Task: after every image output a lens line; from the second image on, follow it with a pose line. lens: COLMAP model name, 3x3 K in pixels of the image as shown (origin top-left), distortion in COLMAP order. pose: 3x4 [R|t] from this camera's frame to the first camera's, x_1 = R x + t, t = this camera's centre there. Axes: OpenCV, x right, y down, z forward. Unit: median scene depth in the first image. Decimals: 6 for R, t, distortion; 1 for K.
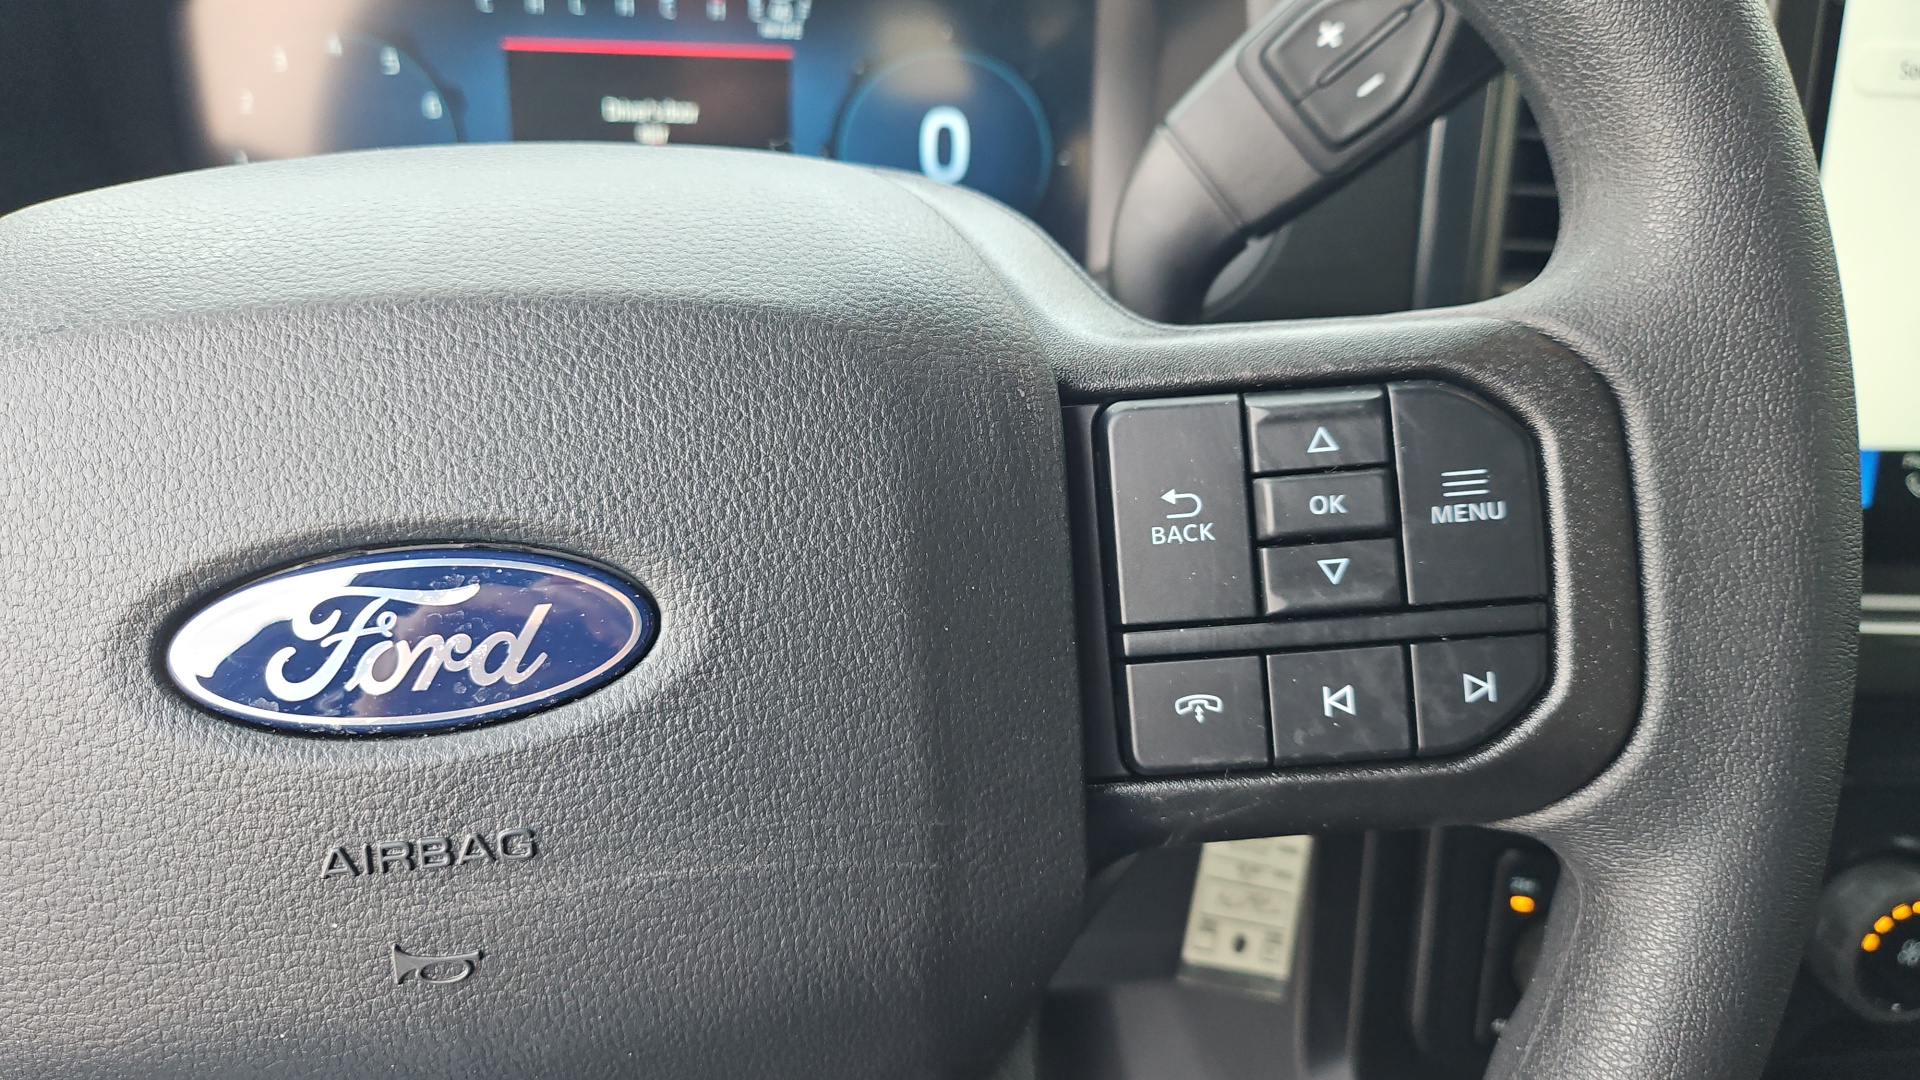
lens RADIAL K [[1540.6, 0, 960.0], [0, 1540.6, 540.0], [0, 0, 1]] dist [-0.013539, -0.006177]
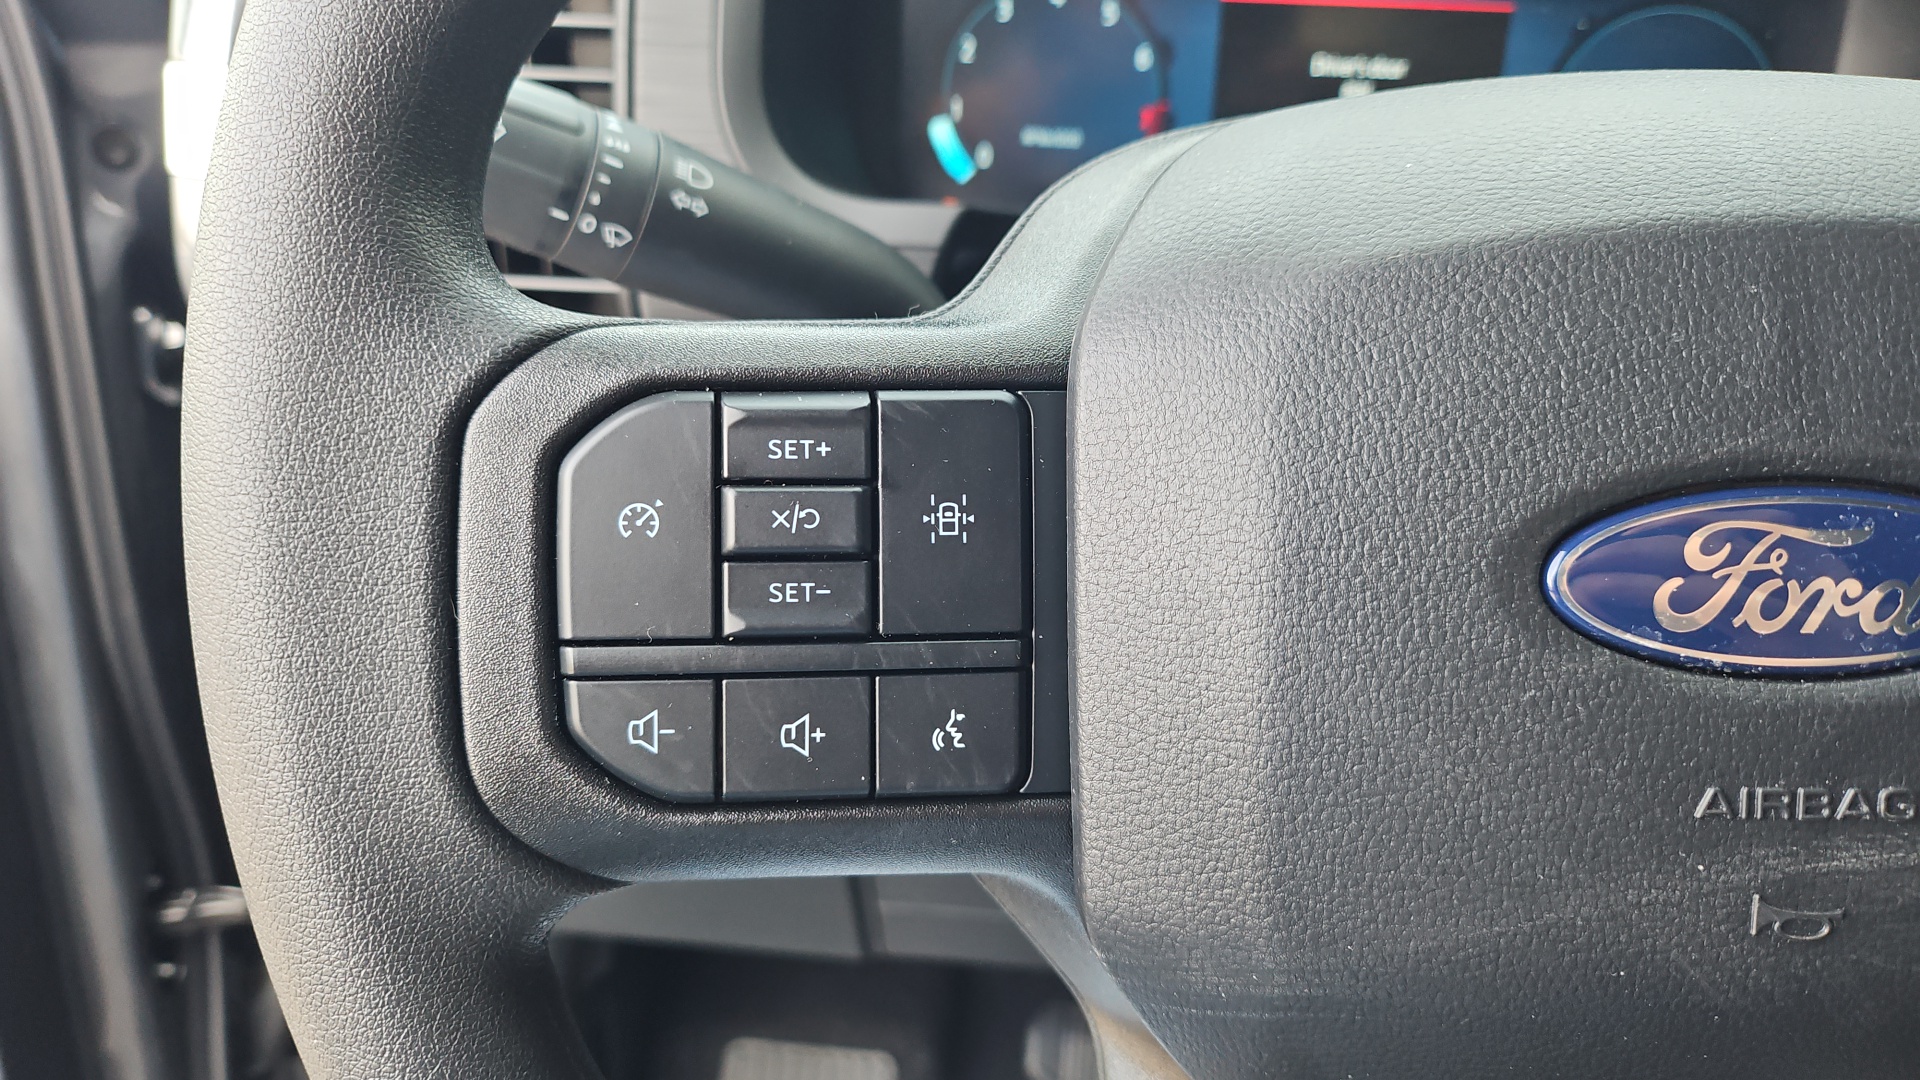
lens RADIAL K [[1540.6, 0, 960.0], [0, 1540.6, 540.0], [0, 0, 1]] dist [-0.013539, -0.006177]
pose [[0.974442, 0.078438, -0.210500, -0.667776], [-0.075537, 0.996905, 0.021799, 0.059266], [0.211558, -0.005342, 0.977351, -0.038072]]
